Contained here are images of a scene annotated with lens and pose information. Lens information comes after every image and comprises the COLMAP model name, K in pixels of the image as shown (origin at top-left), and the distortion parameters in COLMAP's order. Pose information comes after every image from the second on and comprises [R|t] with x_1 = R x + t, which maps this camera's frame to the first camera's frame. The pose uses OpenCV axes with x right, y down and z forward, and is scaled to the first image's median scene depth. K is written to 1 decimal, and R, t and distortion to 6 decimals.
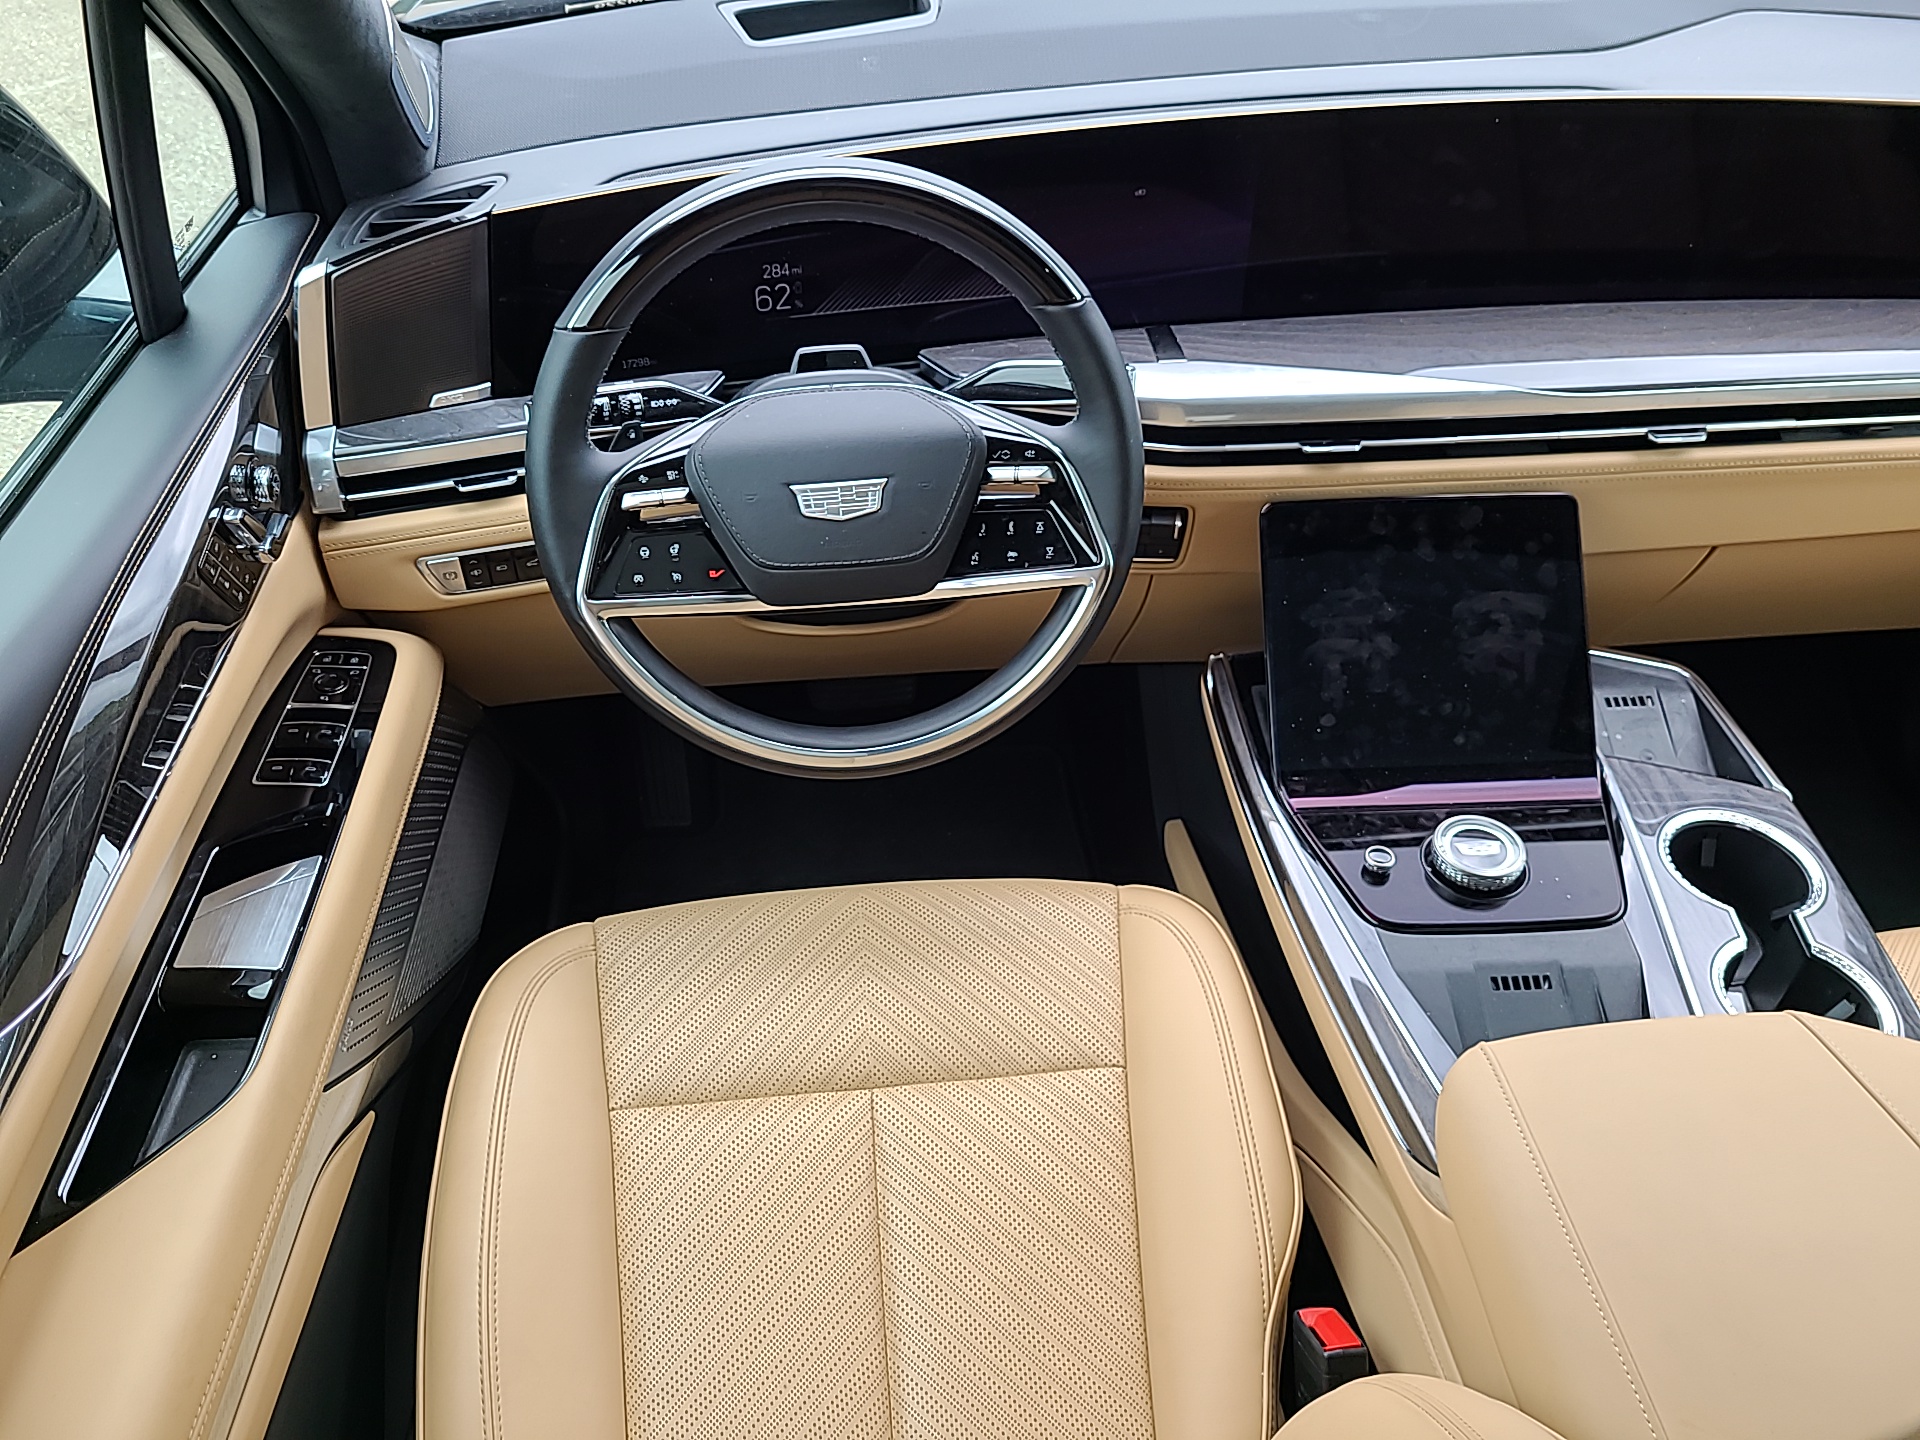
lens RADIAL K [[1407.6, 0, 989.6], [0, 1407.6, 658.1], [0, 0, 1]] dist [0.143151, -0.000186]
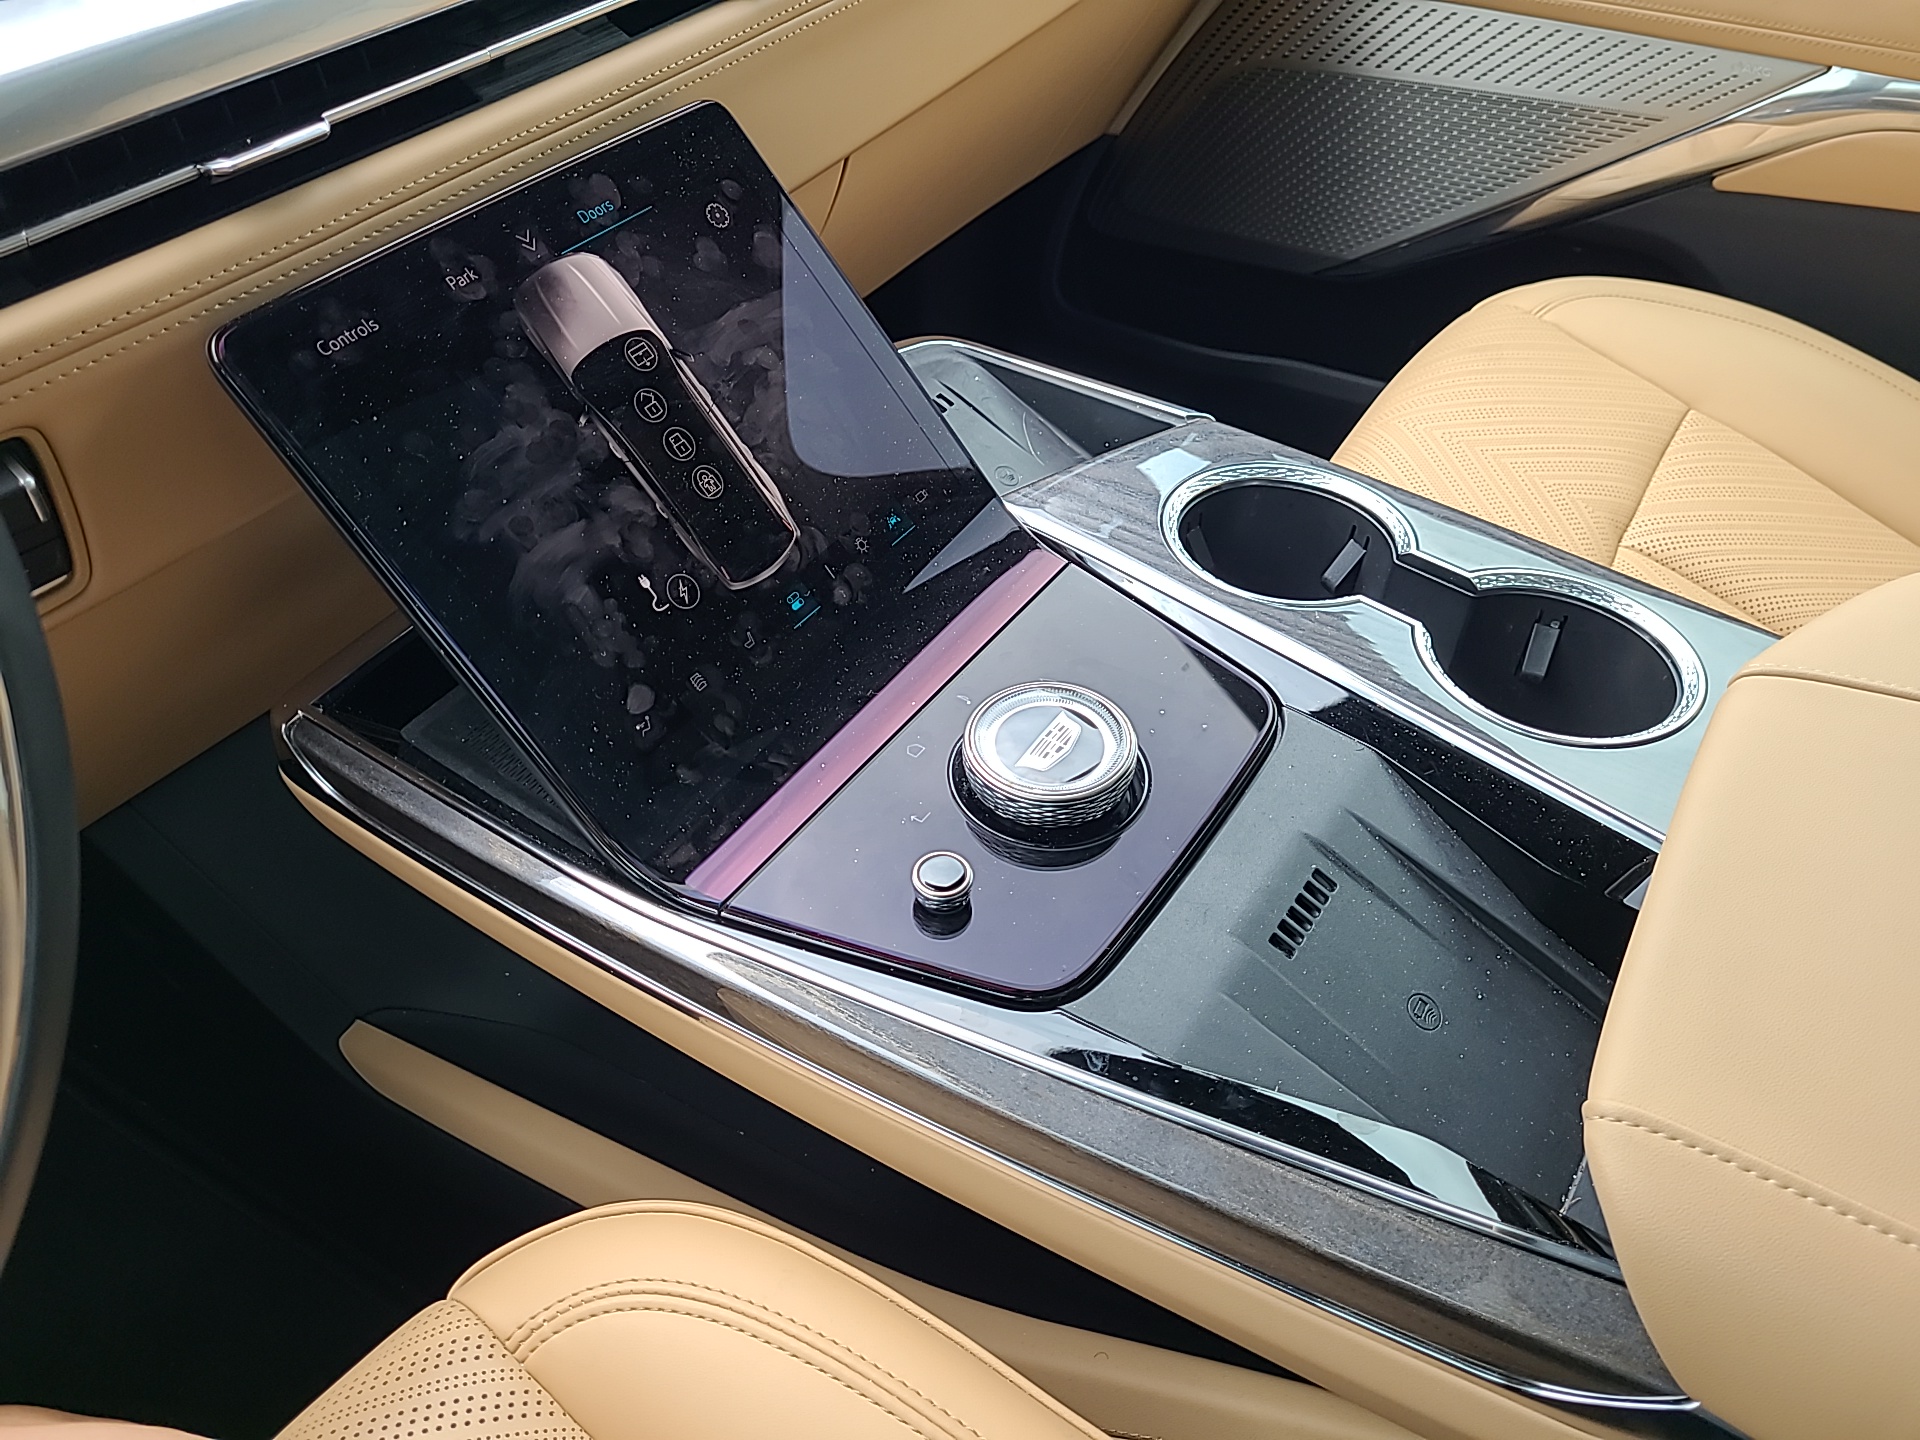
lens RADIAL K [[1520.1, 0, 1000.0], [0, 1520.1, 700.3], [0, 0, 1]] dist [0.021306, 0.001666]
pose [[0.603190, -0.545019, 0.582337, 0.021737], [0.483439, 0.830541, 0.276566, -0.035320], [-0.634388, 0.114703, 0.764457, 0.543839]]
